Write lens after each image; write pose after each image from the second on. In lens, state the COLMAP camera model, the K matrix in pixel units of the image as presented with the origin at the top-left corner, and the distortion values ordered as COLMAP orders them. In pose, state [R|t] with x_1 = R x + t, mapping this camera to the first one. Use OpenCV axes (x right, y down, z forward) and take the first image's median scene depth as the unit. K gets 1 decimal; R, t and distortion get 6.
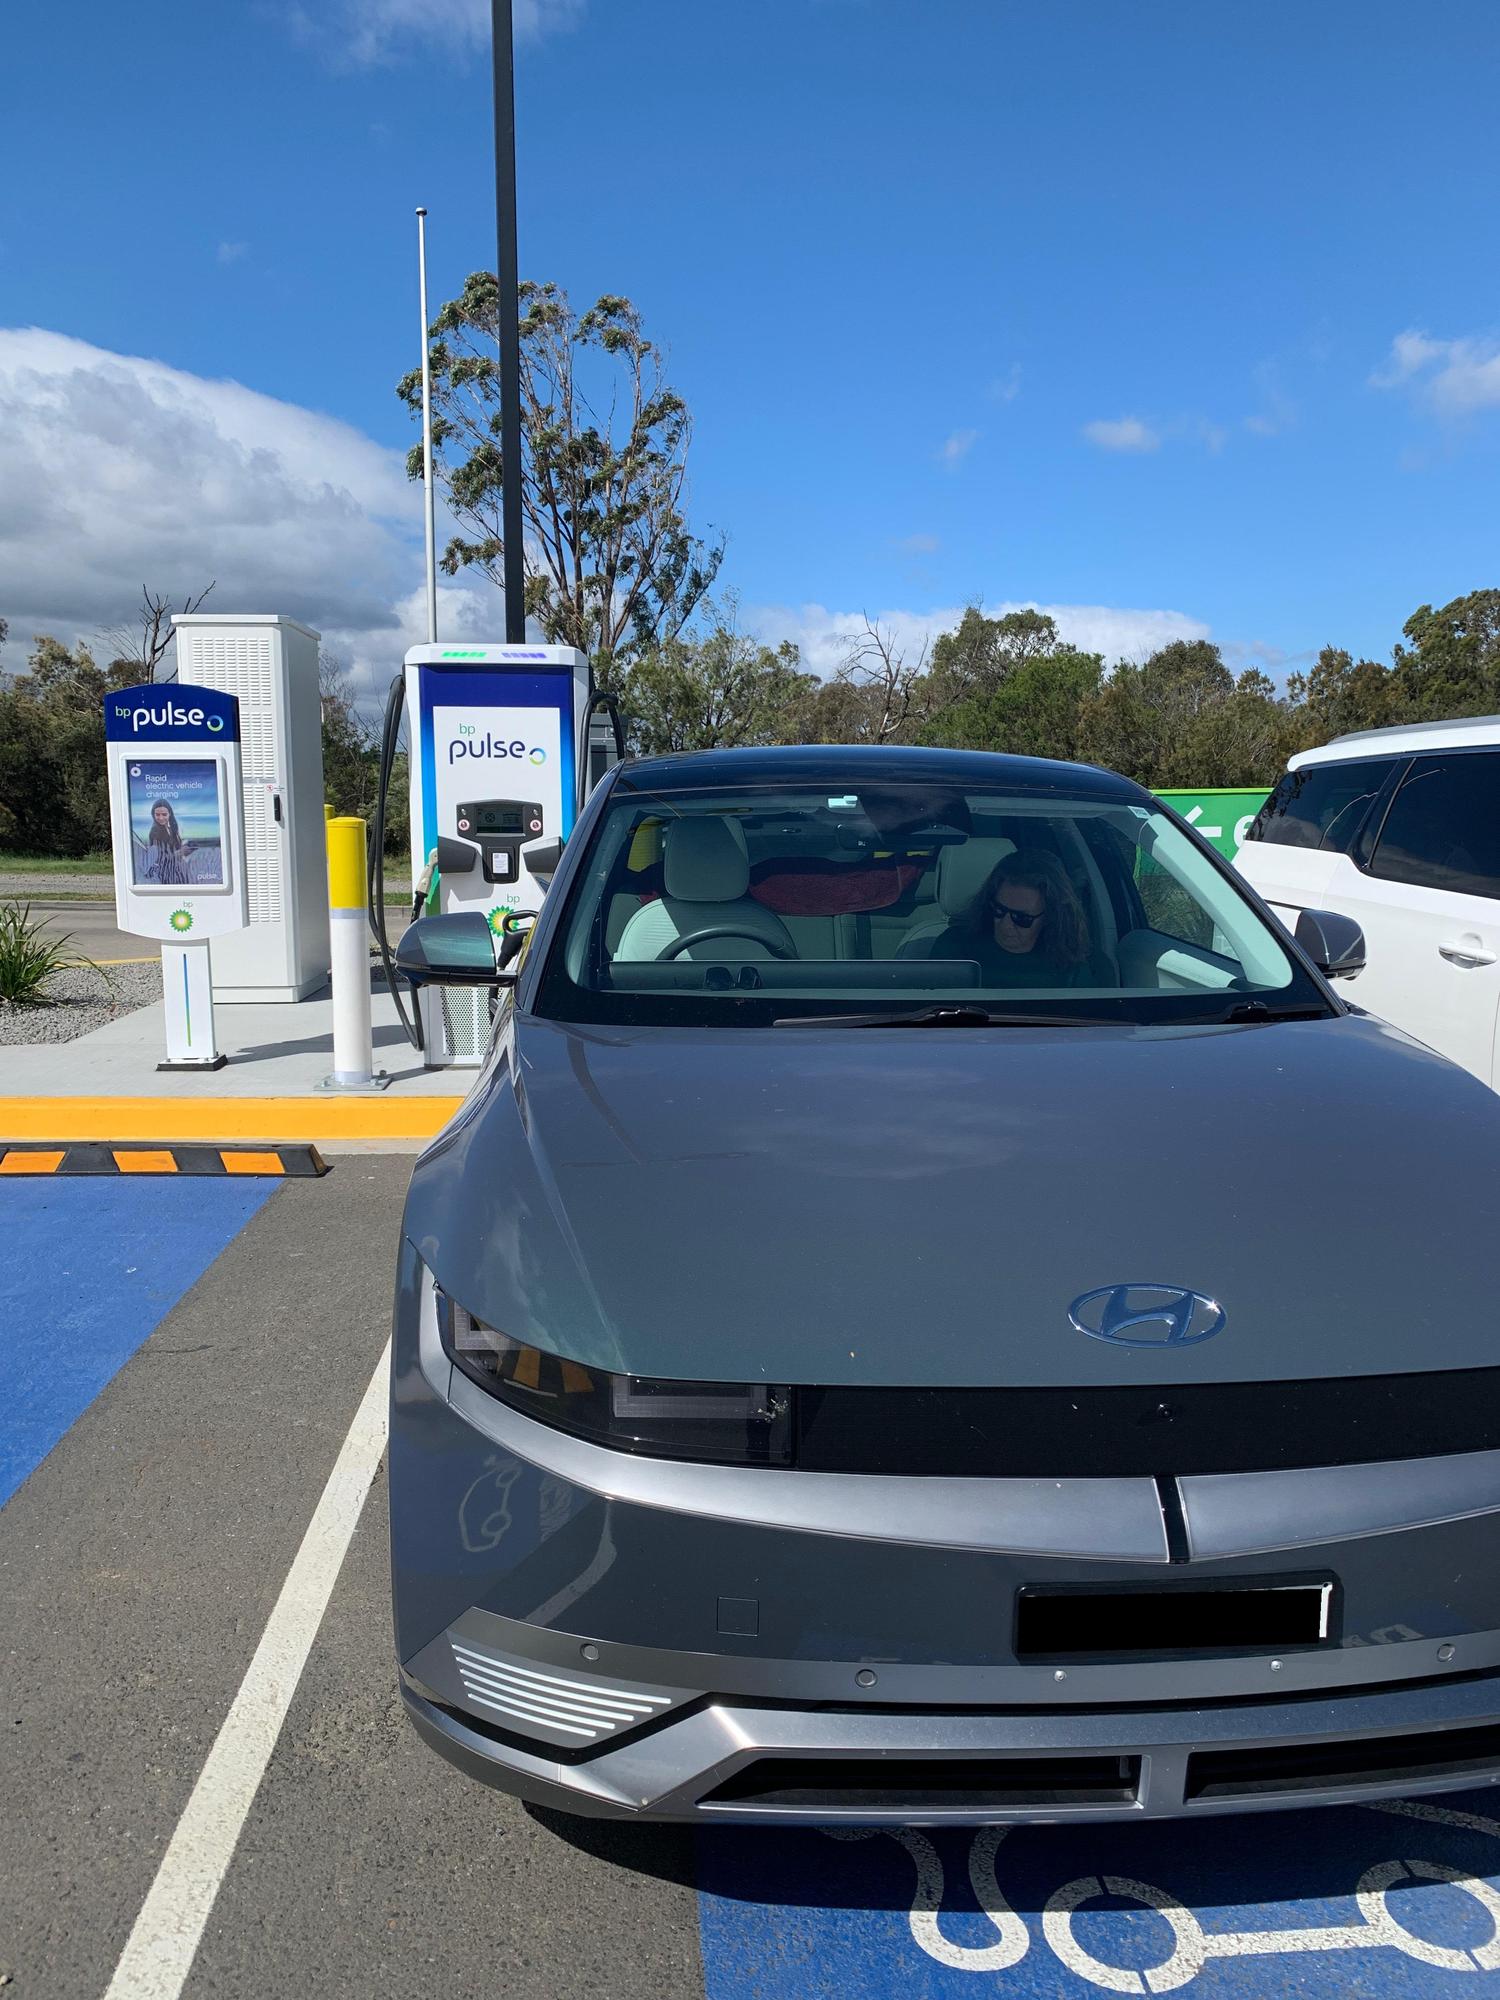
lens RADIAL K [[1514.6, 0, 771.5], [0, 1514.6, 996.1], [0, 0, 1]] dist [0.020340, -0.007091]
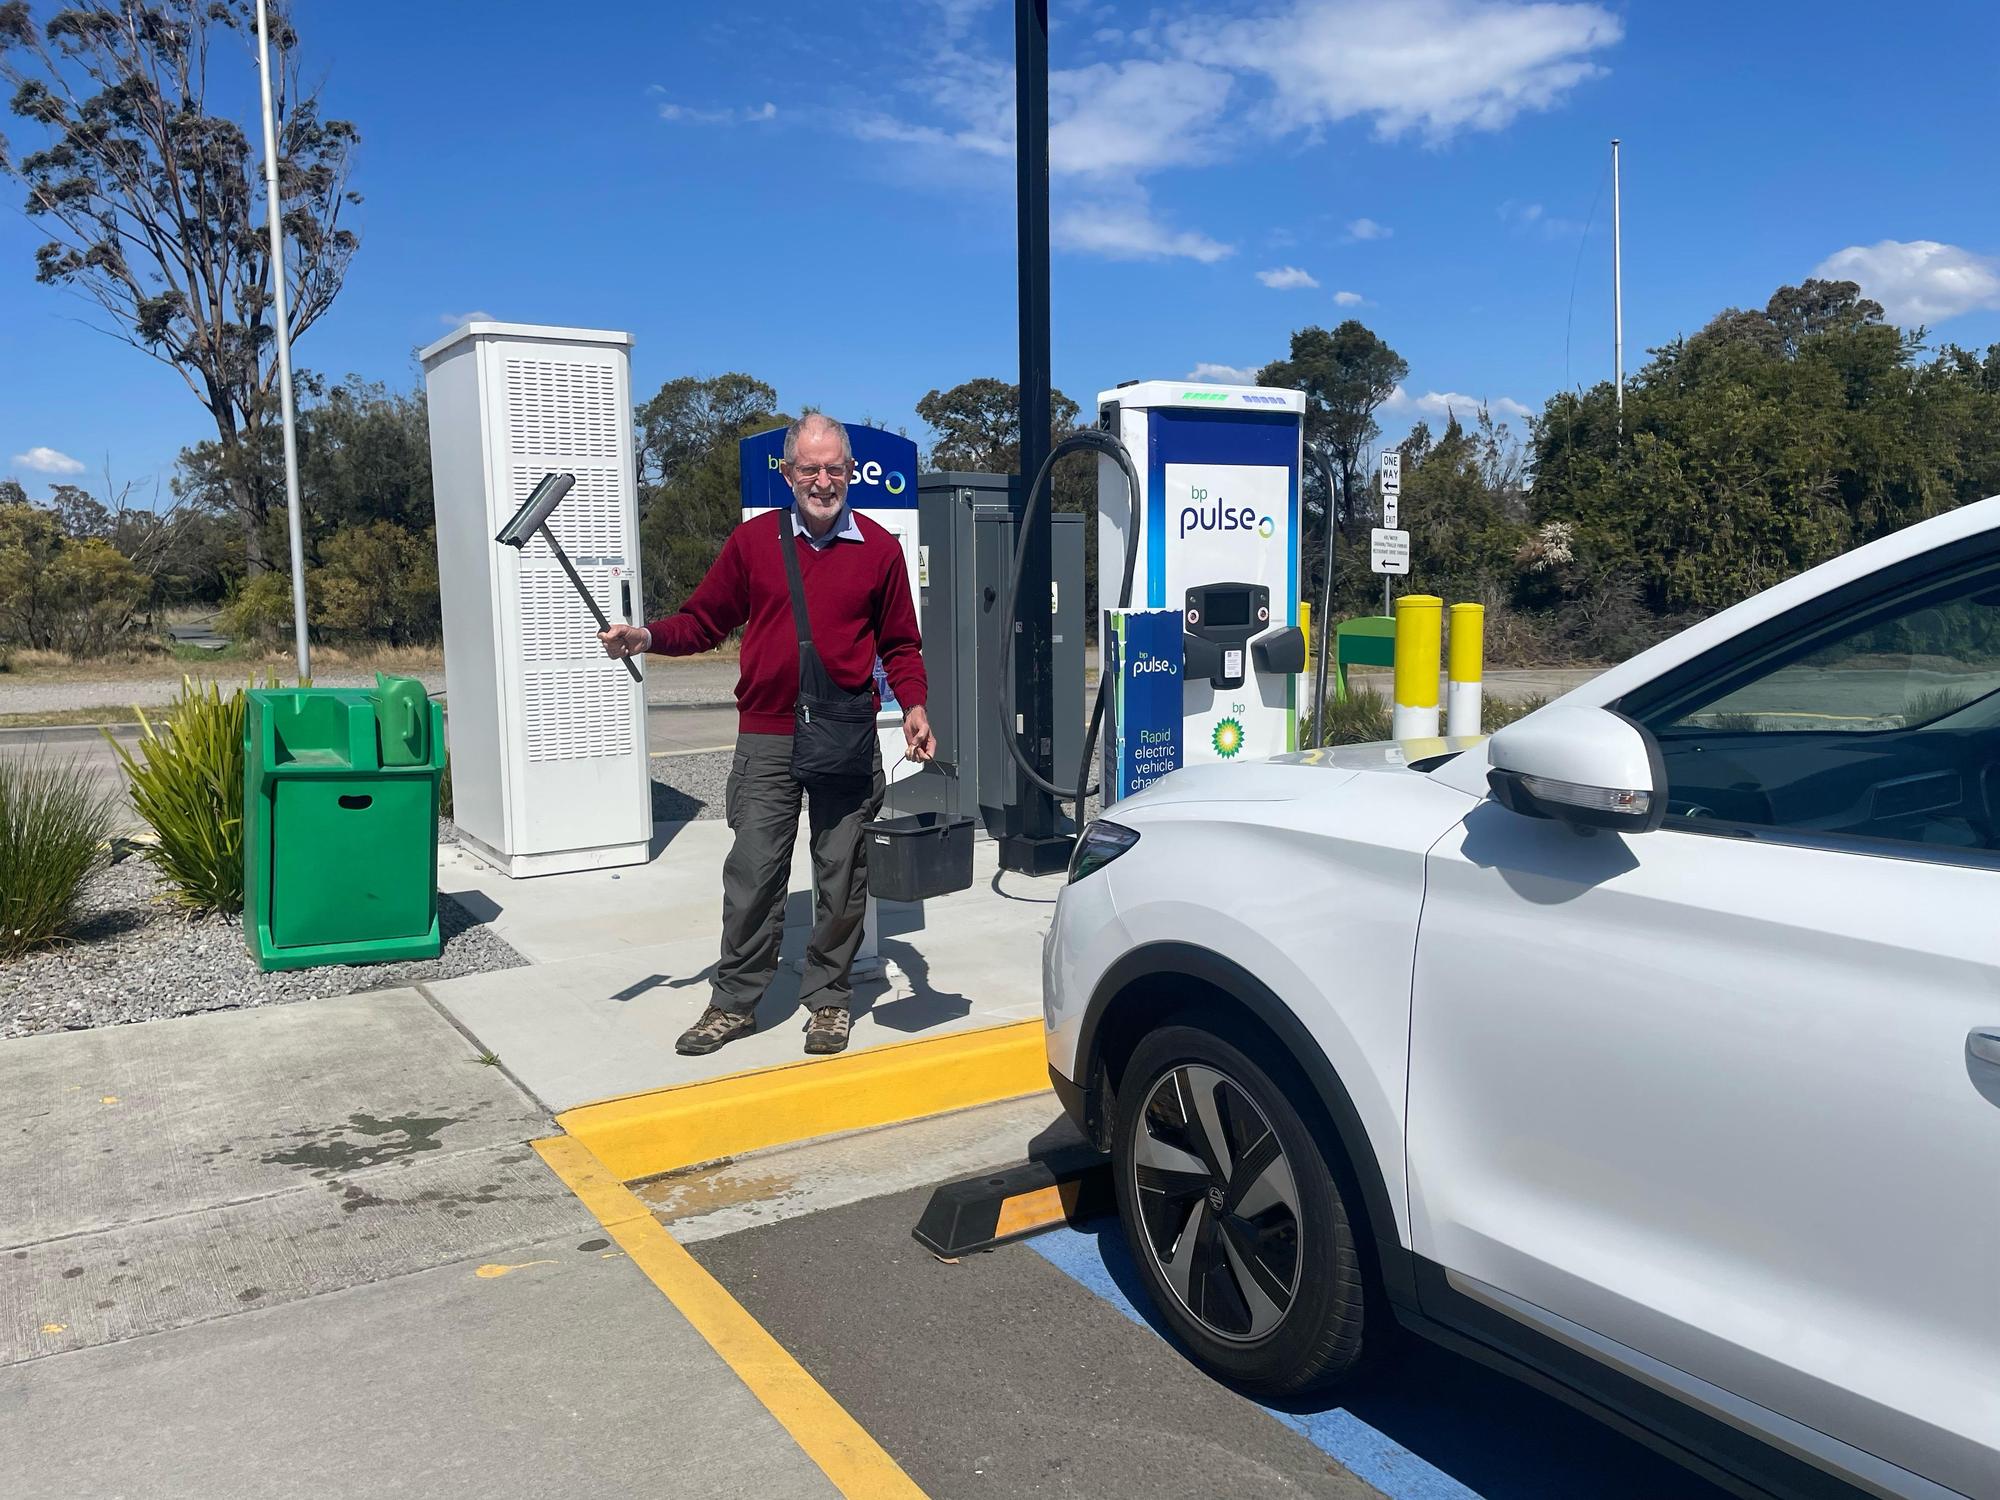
lens RADIAL K [[1489.3, 0, 1007.9], [0, 1489.3, 757.4], [0, 0, 1]] dist [0.043857, -0.026436]
pose [[0.888457, -0.071836, 0.453303, -0.641821], [0.072813, 0.997228, 0.015322, -0.059722], [-0.453147, 0.019393, 0.891225, 0.365208]]
